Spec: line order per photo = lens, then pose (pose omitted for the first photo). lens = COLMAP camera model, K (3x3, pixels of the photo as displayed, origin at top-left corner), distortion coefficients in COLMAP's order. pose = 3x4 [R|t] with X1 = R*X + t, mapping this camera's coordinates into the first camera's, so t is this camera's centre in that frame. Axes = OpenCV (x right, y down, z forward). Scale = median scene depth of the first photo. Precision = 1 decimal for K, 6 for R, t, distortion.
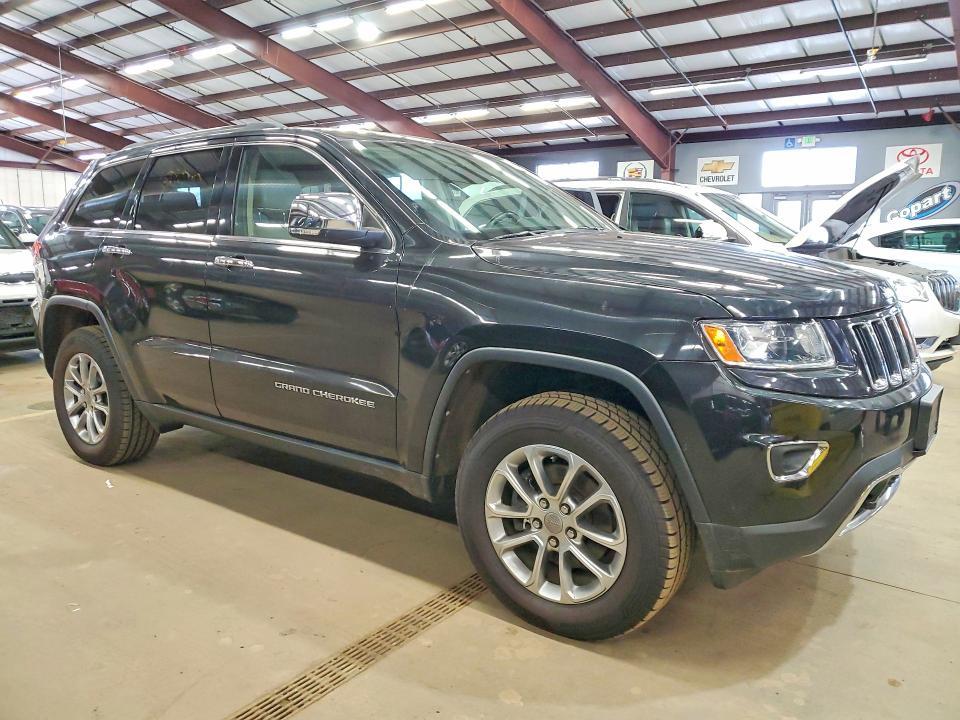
lens RADIAL K [[761.6, 0, 480.0], [0, 761.6, 360.0], [0, 0, 1]] dist [0.018912, 0.001582]
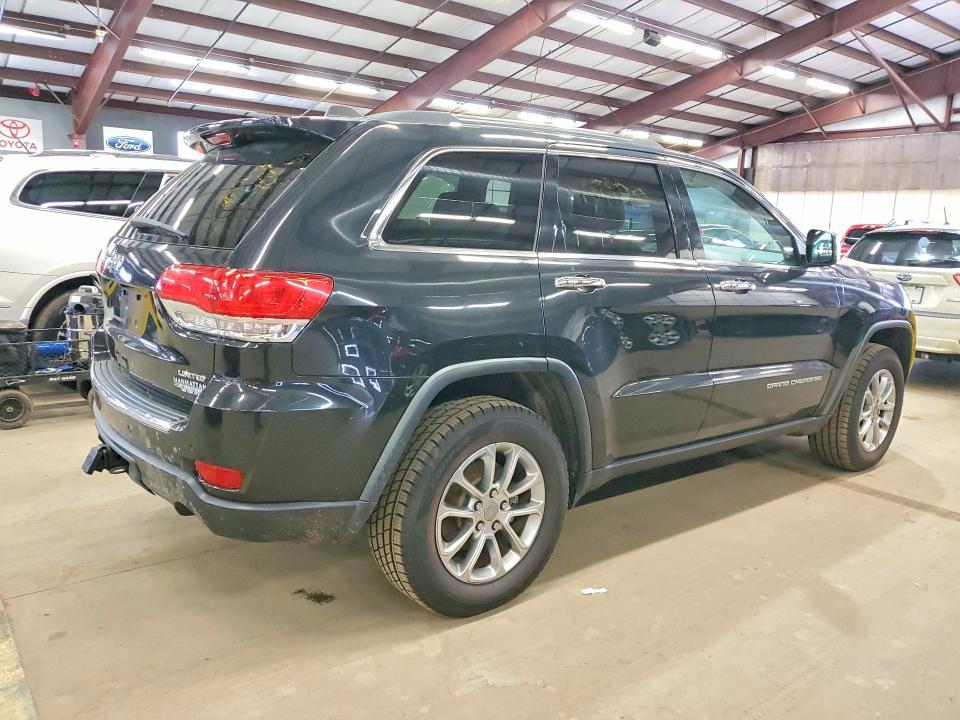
lens RADIAL K [[761.6, 0, 480.0], [0, 761.6, 360.0], [0, 0, 1]] dist [0.018912, 0.001582]
pose [[0.250738, -0.151557, 0.956118, -0.753771], [0.112195, 0.985562, 0.126802, -0.108242], [-0.961531, 0.075478, 0.264122, 0.602949]]
